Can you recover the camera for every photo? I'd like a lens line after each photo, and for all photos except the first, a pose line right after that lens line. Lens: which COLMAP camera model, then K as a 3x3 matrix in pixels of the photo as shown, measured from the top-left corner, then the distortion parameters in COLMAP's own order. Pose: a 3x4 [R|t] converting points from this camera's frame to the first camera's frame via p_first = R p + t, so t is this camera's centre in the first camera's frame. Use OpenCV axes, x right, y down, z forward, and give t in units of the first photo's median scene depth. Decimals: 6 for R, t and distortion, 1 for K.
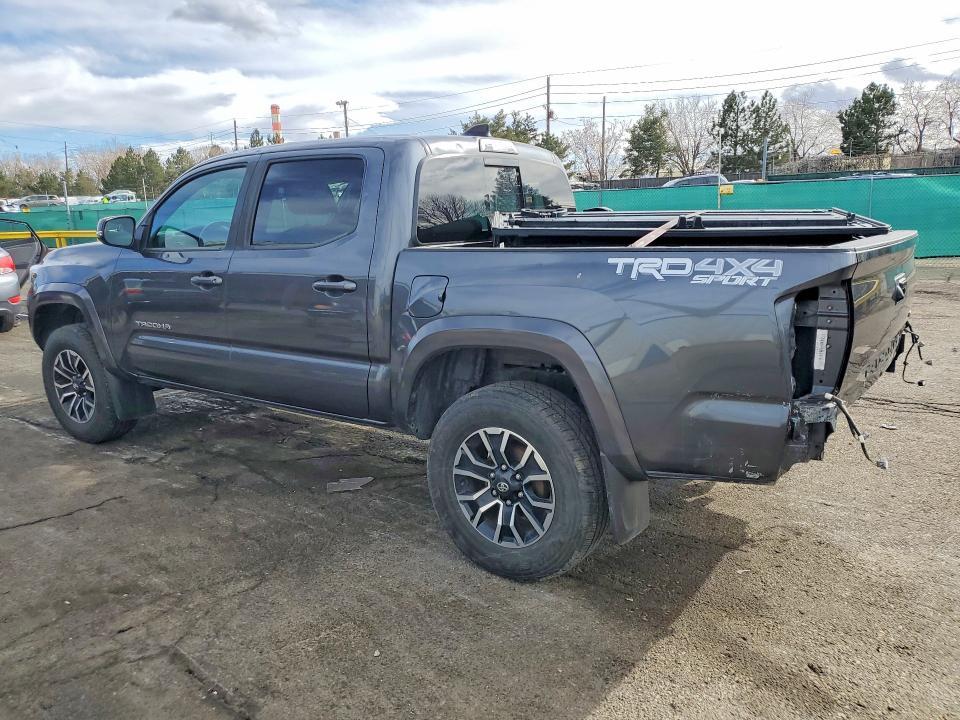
lens RADIAL K [[761.2, 0, 480.0], [0, 761.2, 360.0], [0, 0, 1]] dist [0.012025, 0.006256]
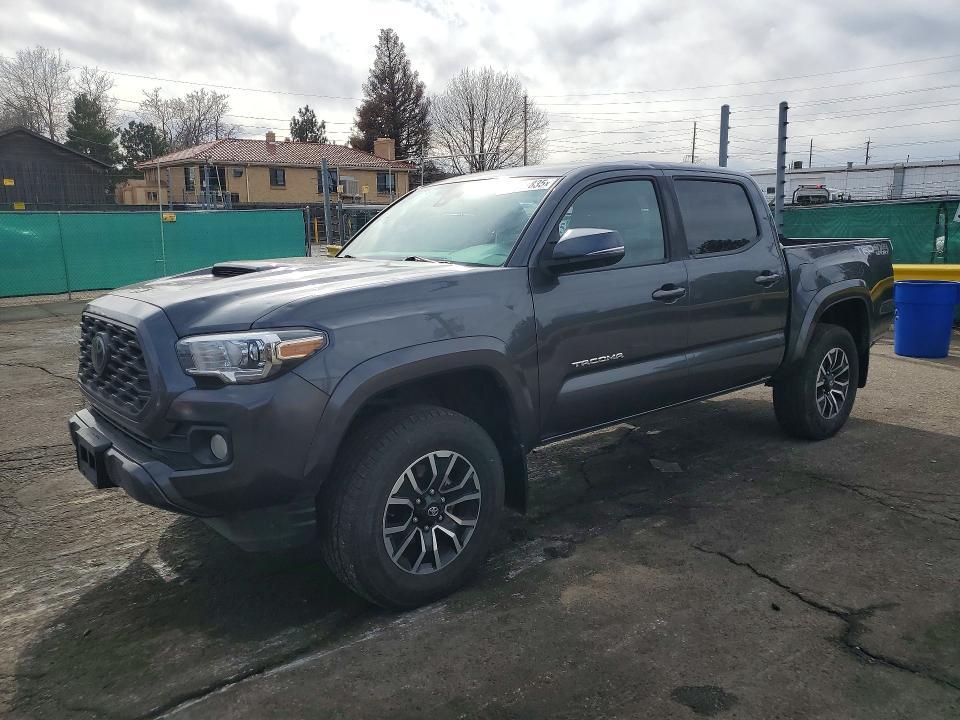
lens RADIAL K [[761.2, 0, 480.0], [0, 761.2, 360.0], [0, 0, 1]] dist [0.012025, 0.006256]
pose [[0.209489, -0.143369, 0.967243, -1.281359], [0.204008, 0.973832, 0.100161, -0.157780], [-0.956292, 0.176343, 0.233255, 0.952282]]
